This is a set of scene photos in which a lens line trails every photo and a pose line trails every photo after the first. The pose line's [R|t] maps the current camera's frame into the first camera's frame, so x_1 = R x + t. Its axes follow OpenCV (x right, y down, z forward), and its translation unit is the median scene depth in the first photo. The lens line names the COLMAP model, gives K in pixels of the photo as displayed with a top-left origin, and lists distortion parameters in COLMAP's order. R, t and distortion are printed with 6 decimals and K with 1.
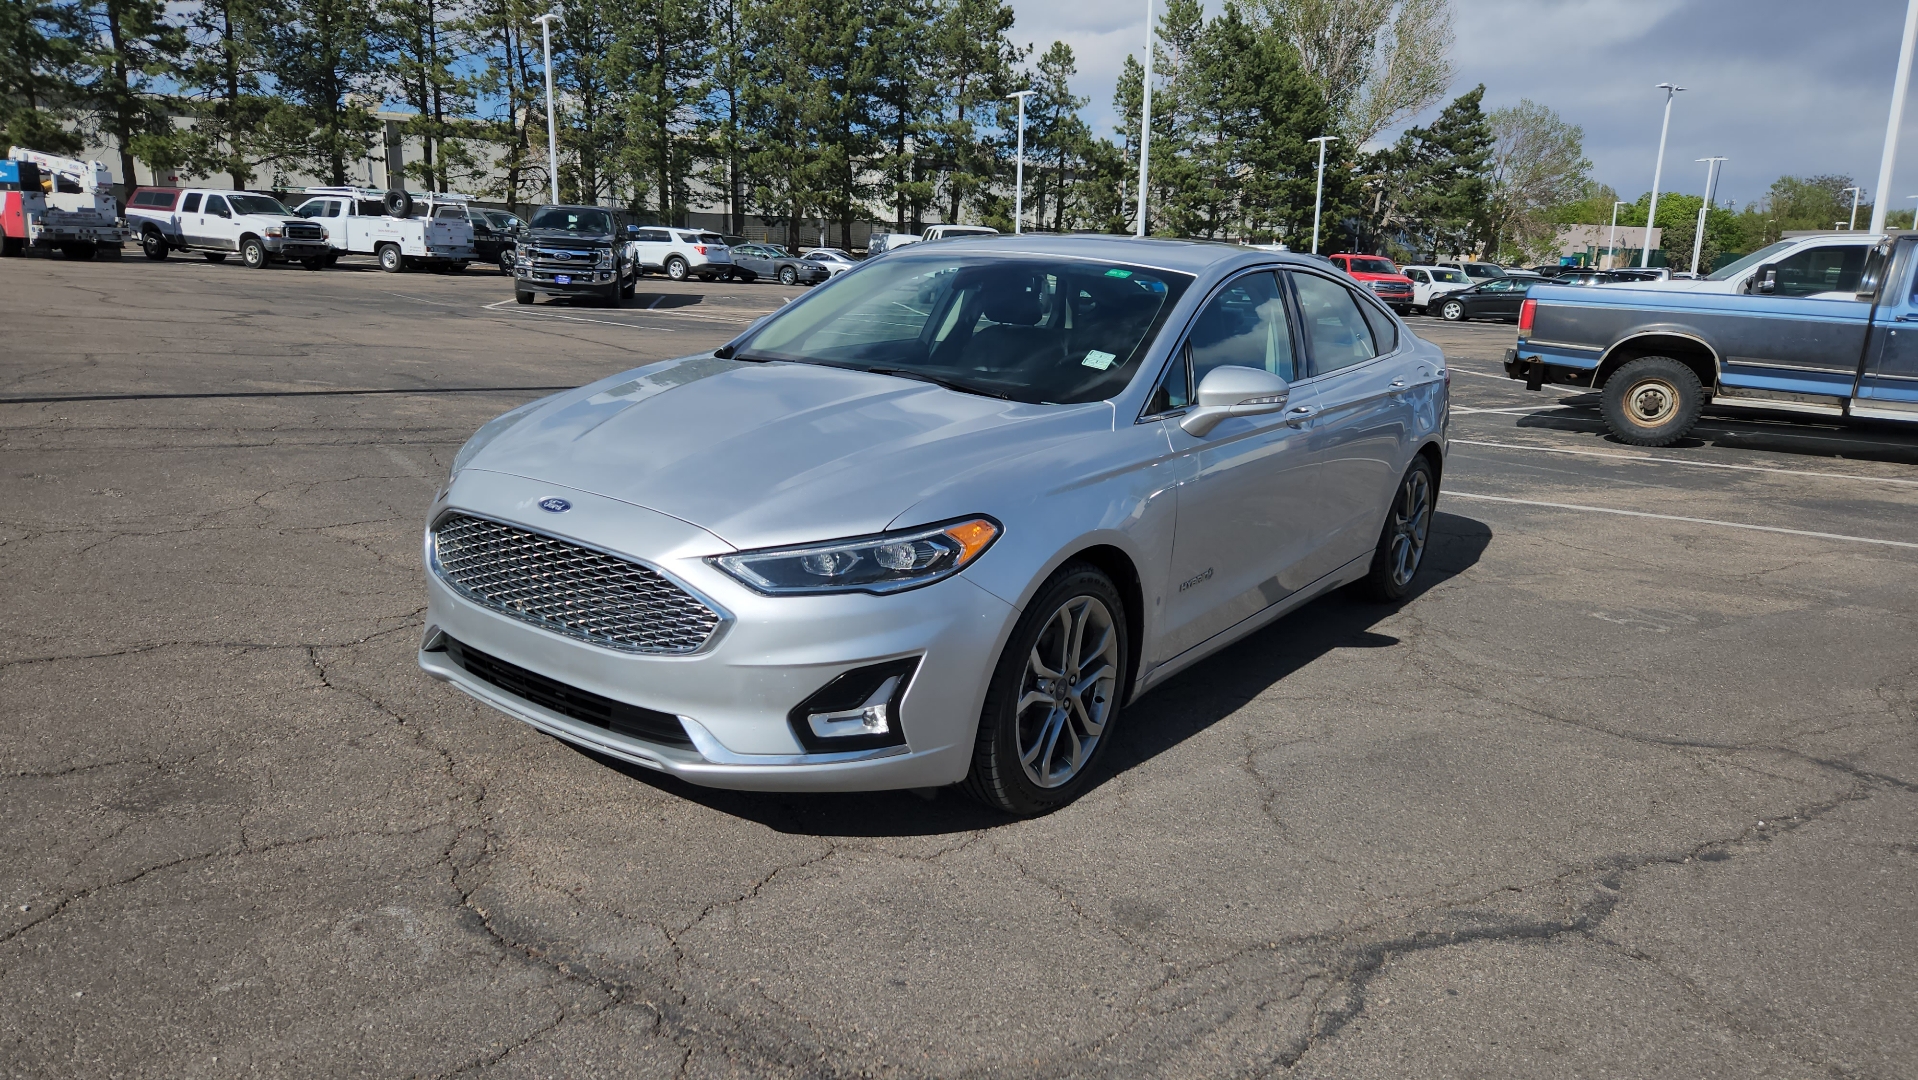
lens RADIAL K [[1280.5, 0, 938.7], [0, 1280.5, 535.8], [0, 0, 1]] dist [0.068005, -0.051943]
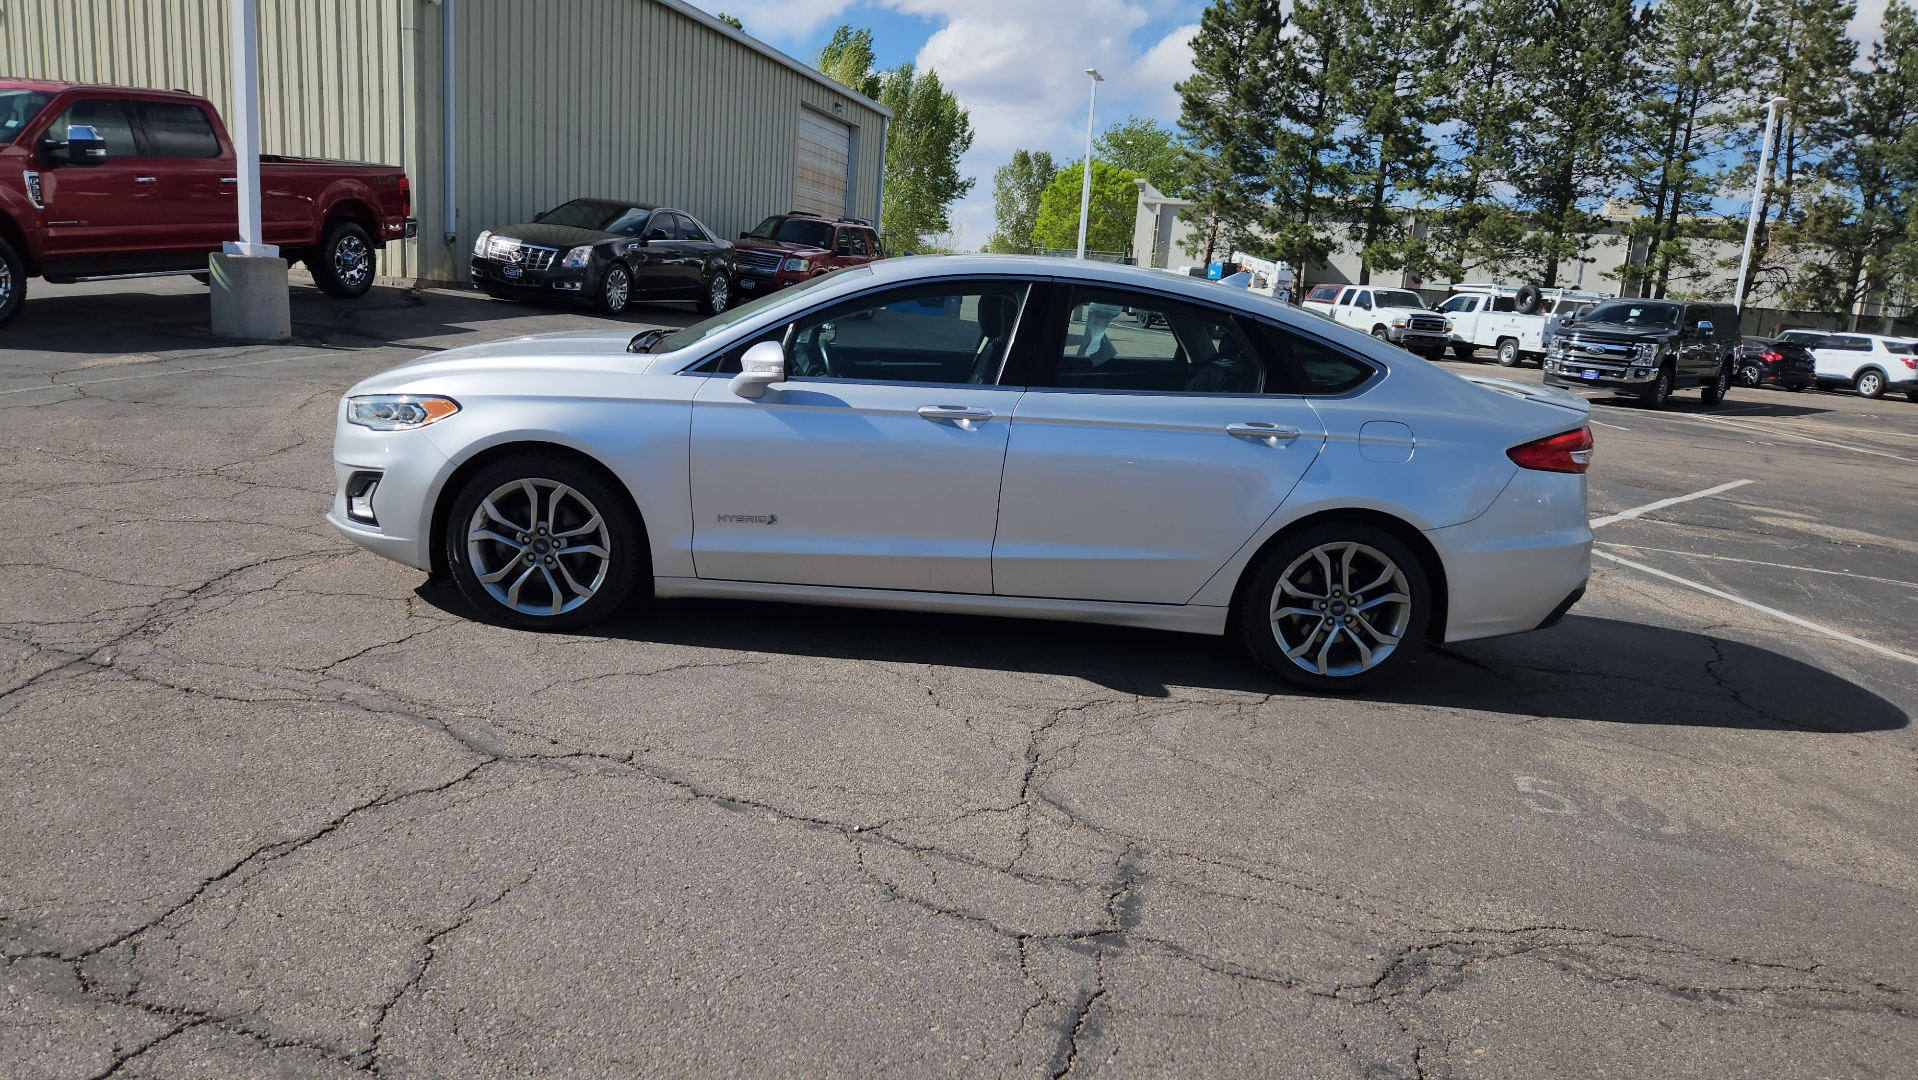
lens RADIAL K [[1280.5, 0, 920.7], [0, 1280.5, 546.9], [0, 0, 1]] dist [0.068005, -0.051943]
pose [[0.599580, 0.172659, -0.781469, 0.103127], [-0.227461, 0.972947, 0.040446, -0.002111], [0.767311, 0.153503, 0.622632, 0.032146]]
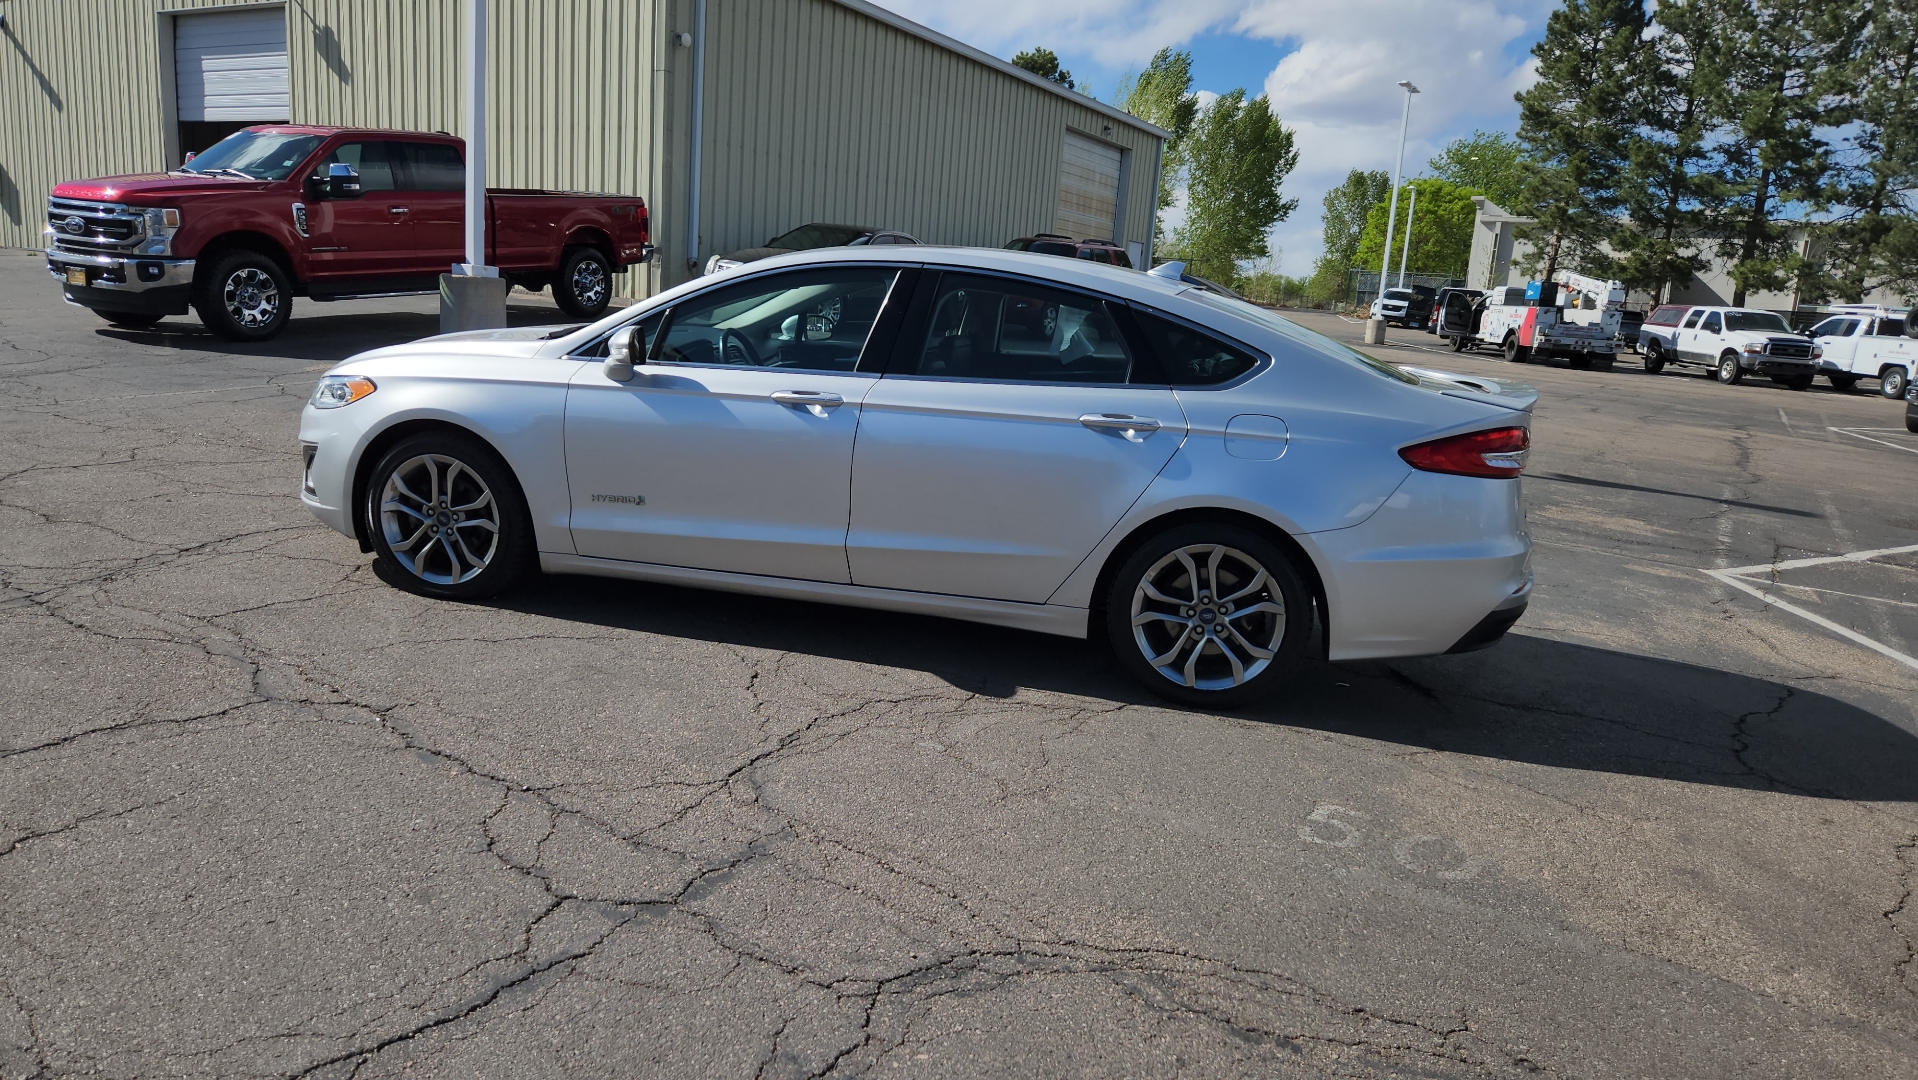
lens RADIAL K [[1280.5, 0, 934.8], [0, 1280.5, 544.2], [0, 0, 1]] dist [0.068005, -0.051943]
pose [[0.391900, 0.173515, -0.903497, 0.120523], [-0.255009, 0.964062, 0.074534, -0.007792], [0.883959, 0.201190, 0.422064, 0.063177]]
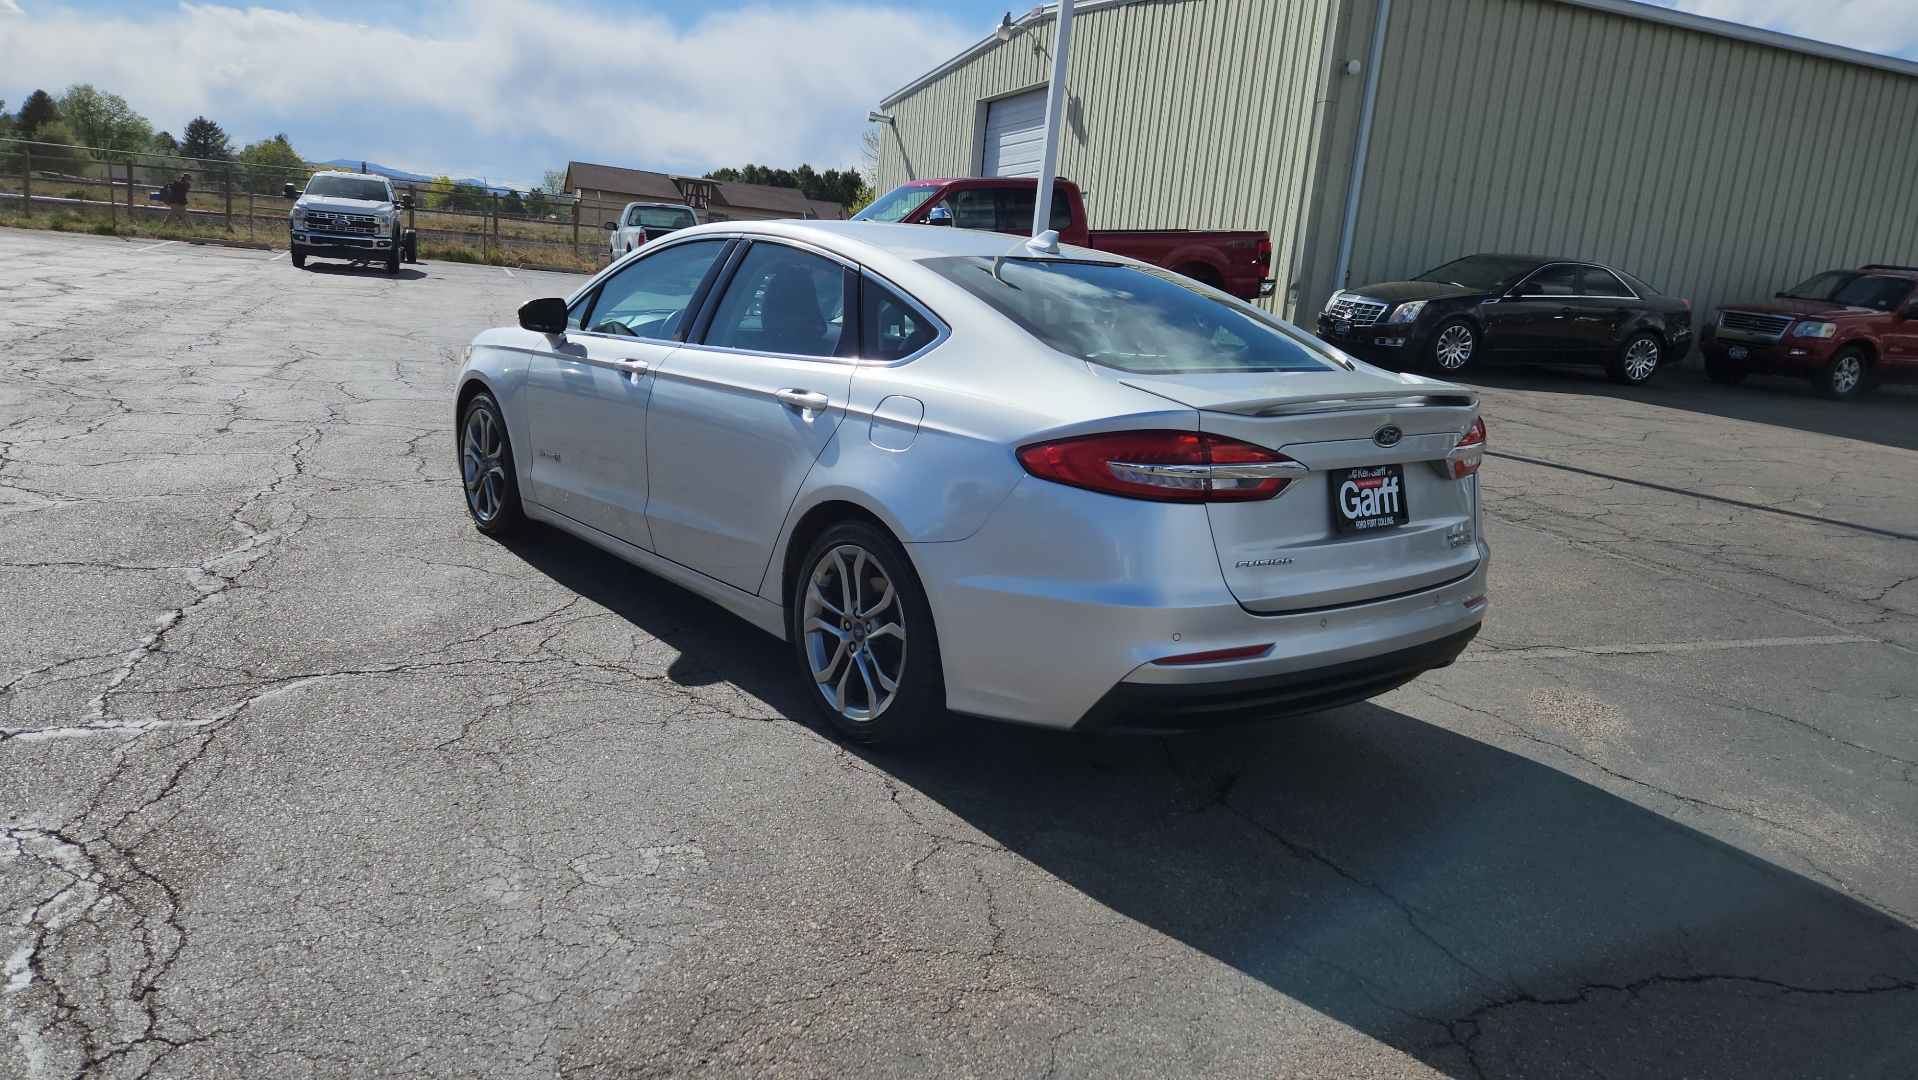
lens RADIAL K [[1284.0, 0, 932.6], [0, 1284.0, 537.3], [0, 0, 1]] dist [0.064001, -0.048171]
pose [[-0.257301, 0.137654, -0.956477, 0.118324], [-0.292500, 0.932275, 0.212856, -0.024594], [0.921000, 0.334537, -0.199611, 0.139932]]
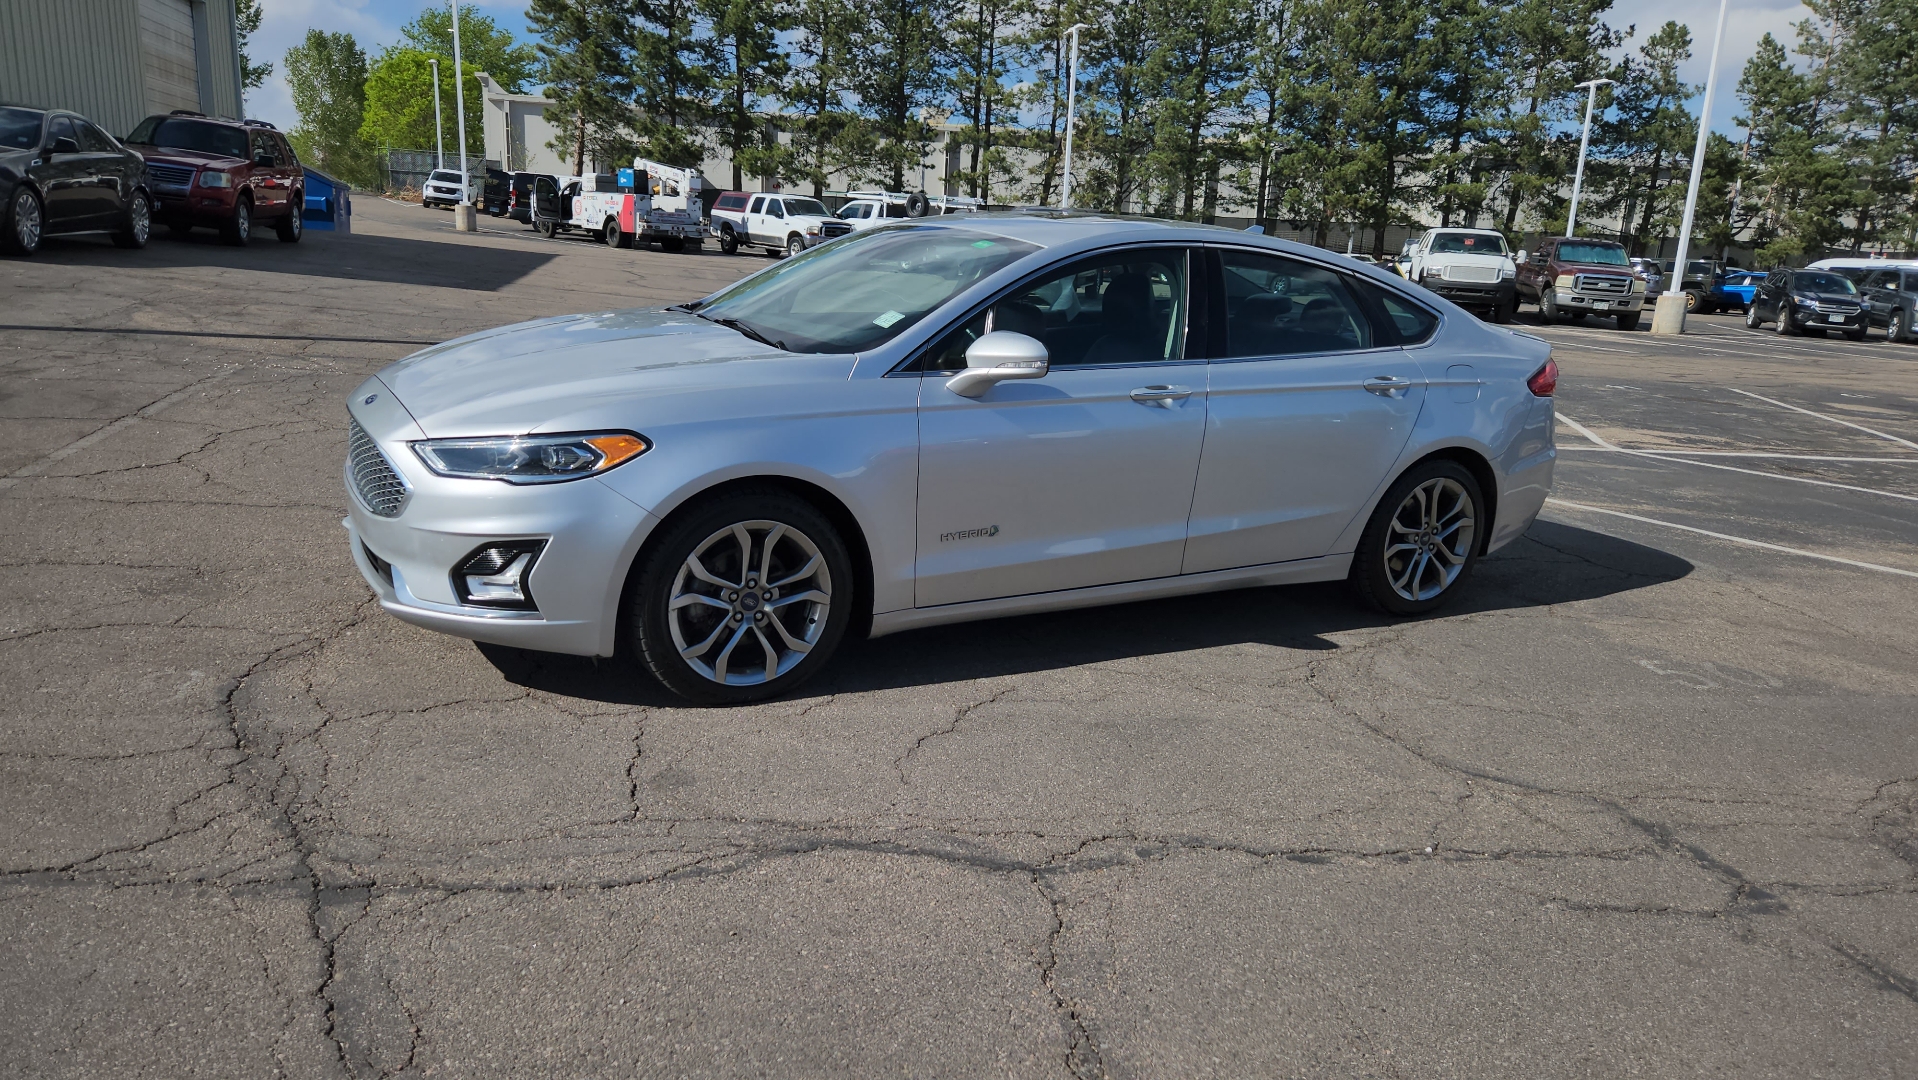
lens RADIAL K [[1280.5, 0, 933.9], [0, 1280.5, 557.5], [0, 0, 1]] dist [0.068005, -0.051943]
pose [[0.913273, 0.115187, -0.390722, 0.049085], [-0.110758, 0.993268, 0.033934, 0.001787], [0.392000, 0.012284, 0.919883, 0.001552]]
